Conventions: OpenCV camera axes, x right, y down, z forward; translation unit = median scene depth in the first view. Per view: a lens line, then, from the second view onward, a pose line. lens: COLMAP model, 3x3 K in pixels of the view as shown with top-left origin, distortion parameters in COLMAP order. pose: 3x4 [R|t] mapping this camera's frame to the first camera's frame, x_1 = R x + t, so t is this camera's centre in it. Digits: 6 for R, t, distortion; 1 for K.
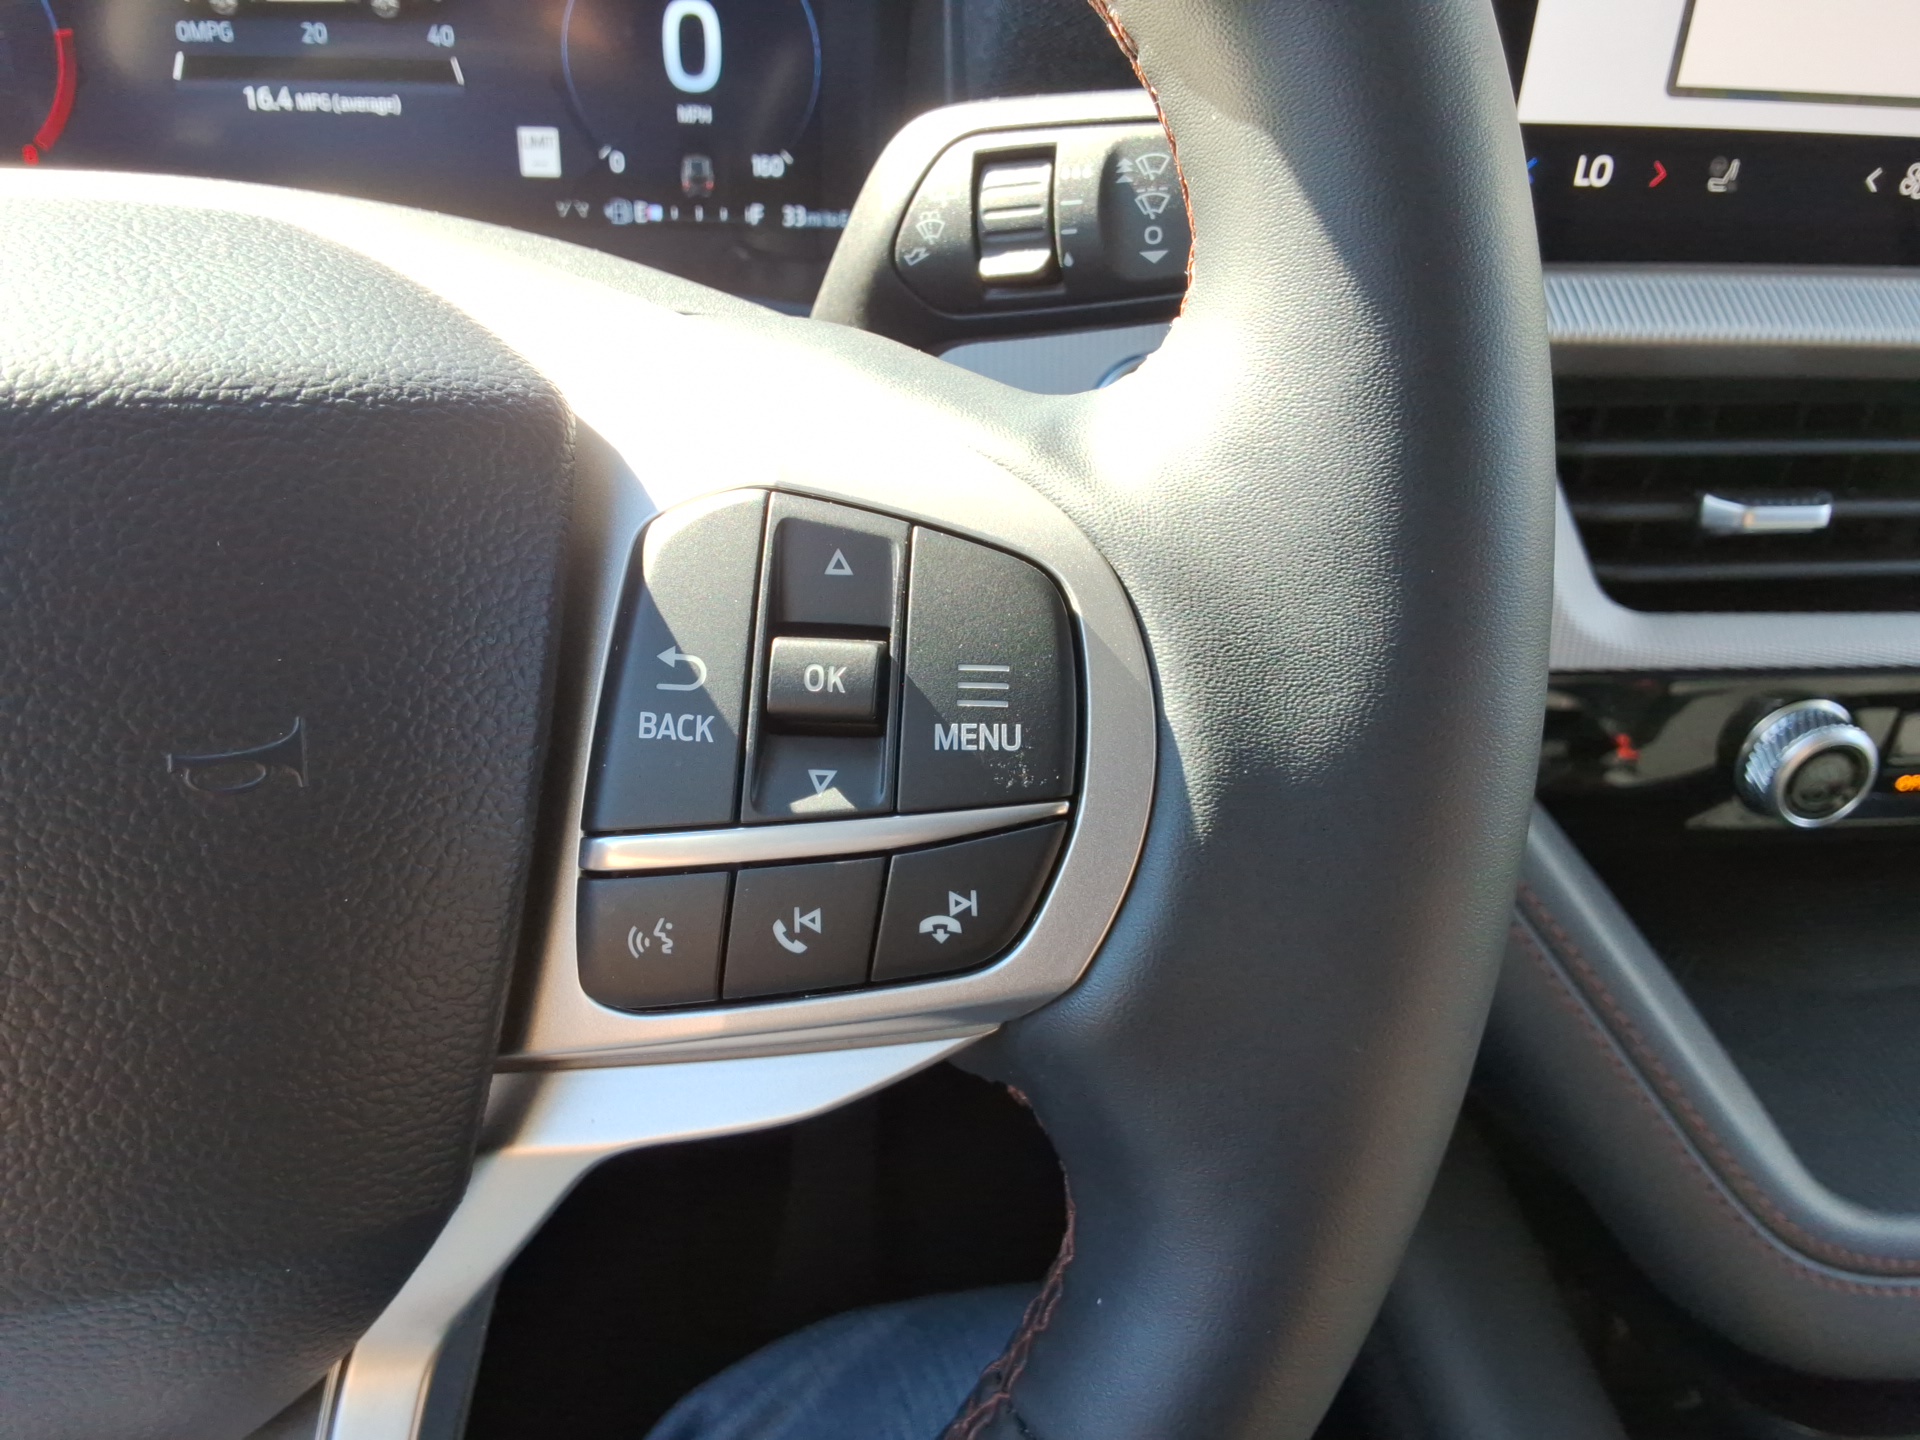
lens RADIAL K [[1564.3, 0, 988.1], [0, 1564.3, 694.6], [0, 0, 1]] dist [0.087841, -0.140443]
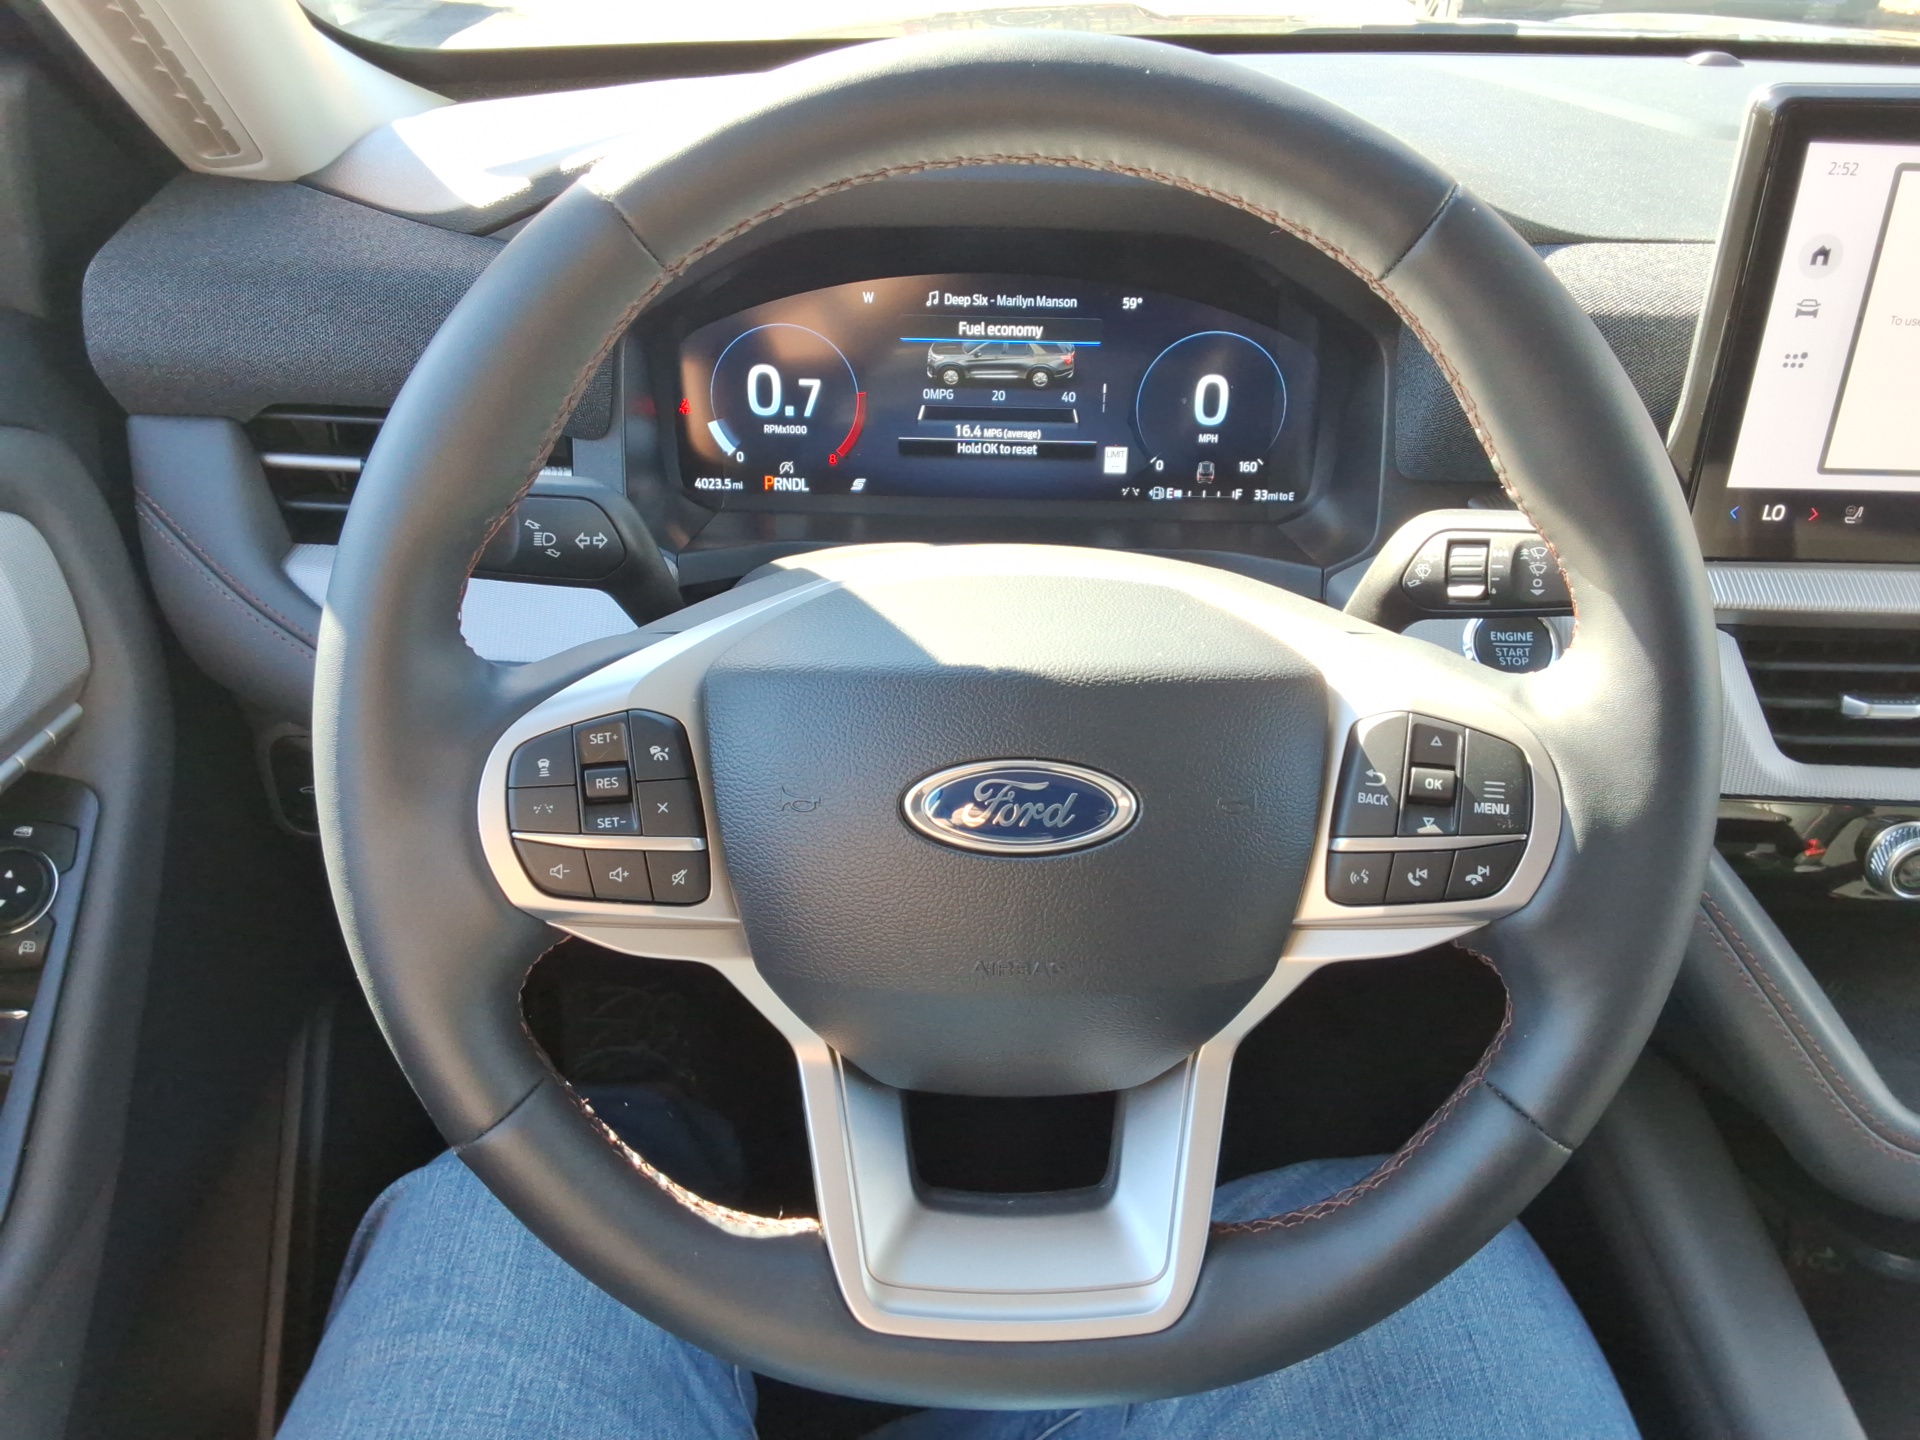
lens RADIAL K [[1531.2, 0, 990.8], [0, 1531.2, 693.6], [0, 0, 1]] dist [0.134066, -0.225647]
pose [[0.989761, 0.039072, -0.137281, -0.338013], [-0.047417, 0.997187, -0.058057, 0.017375], [0.134627, 0.063972, 0.988829, -1.189504]]
